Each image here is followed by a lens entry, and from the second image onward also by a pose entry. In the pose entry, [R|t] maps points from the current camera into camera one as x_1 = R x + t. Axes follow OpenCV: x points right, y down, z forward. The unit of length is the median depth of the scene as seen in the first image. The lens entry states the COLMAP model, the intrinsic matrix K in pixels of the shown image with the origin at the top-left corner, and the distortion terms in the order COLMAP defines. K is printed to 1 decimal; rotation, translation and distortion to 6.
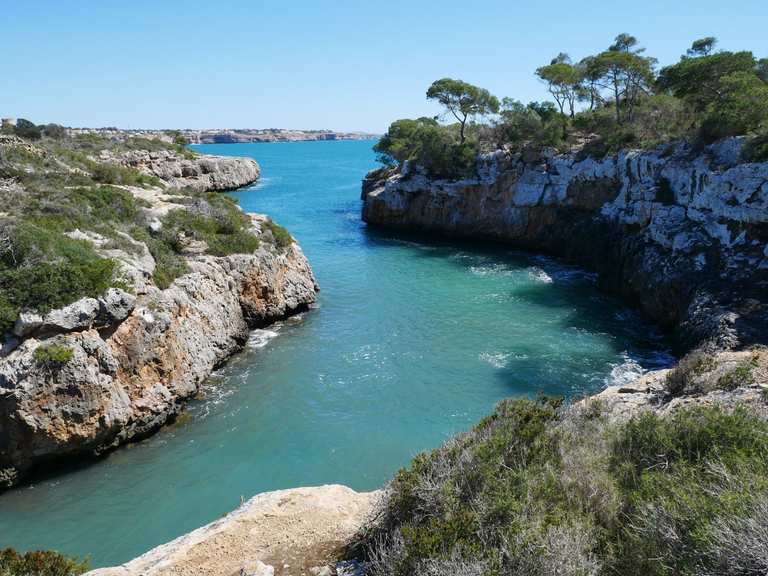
lens RADIAL K [[624.9, 0, 384.0], [0, 624.9, 288.0], [0, 0, 1]] dist [-0.031326, -0.001103]
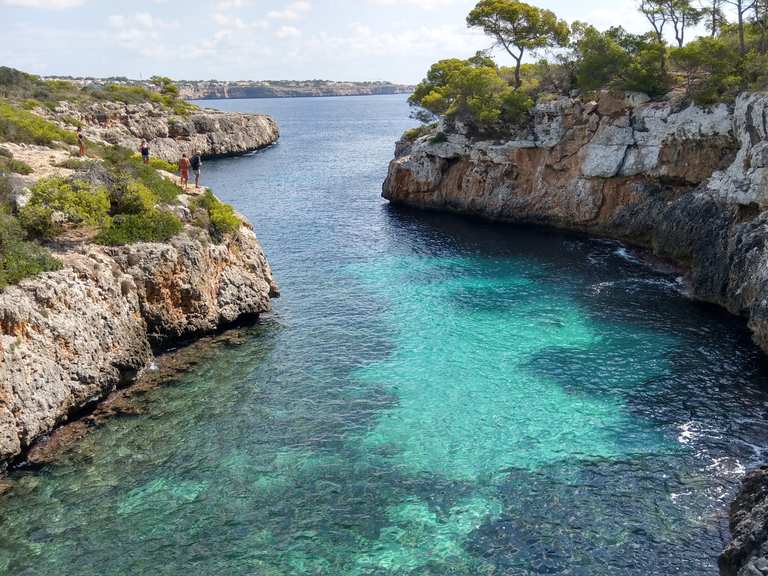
lens RADIAL K [[784.6, 0, 364.5], [0, 784.6, 286.4], [0, 0, 1]] dist [0.114844, -0.207677]
pose [[0.993926, 0.021664, -0.107901, 0.095112], [-0.020936, 0.999750, 0.007879, -0.015252], [0.108045, -0.005573, 0.994130, 0.127053]]
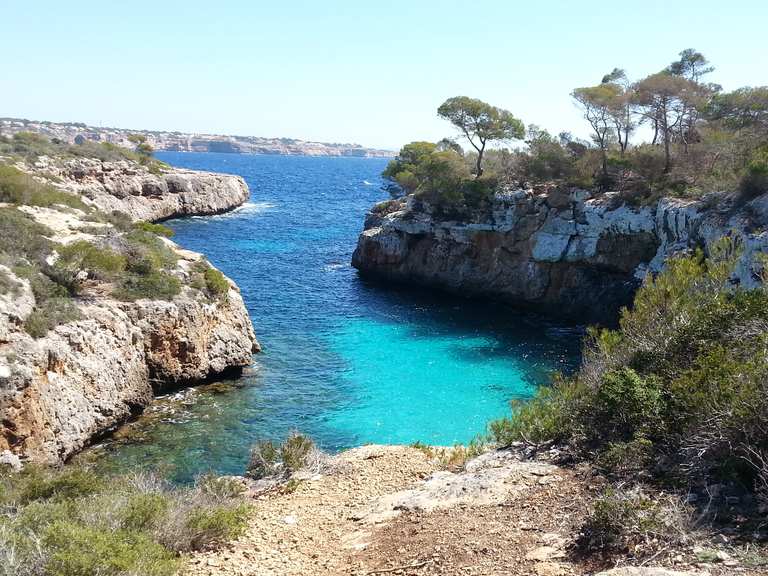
lens RADIAL K [[819.7, 0, 384.0], [0, 819.7, 288.0], [0, 0, 1]] dist [0.036575, -0.015491]
pose [[0.997160, 0.063180, -0.040989, 0.099494], [-0.066182, 0.994865, -0.076571, -0.007221], [0.035940, 0.079066, 0.996221, -0.055912]]
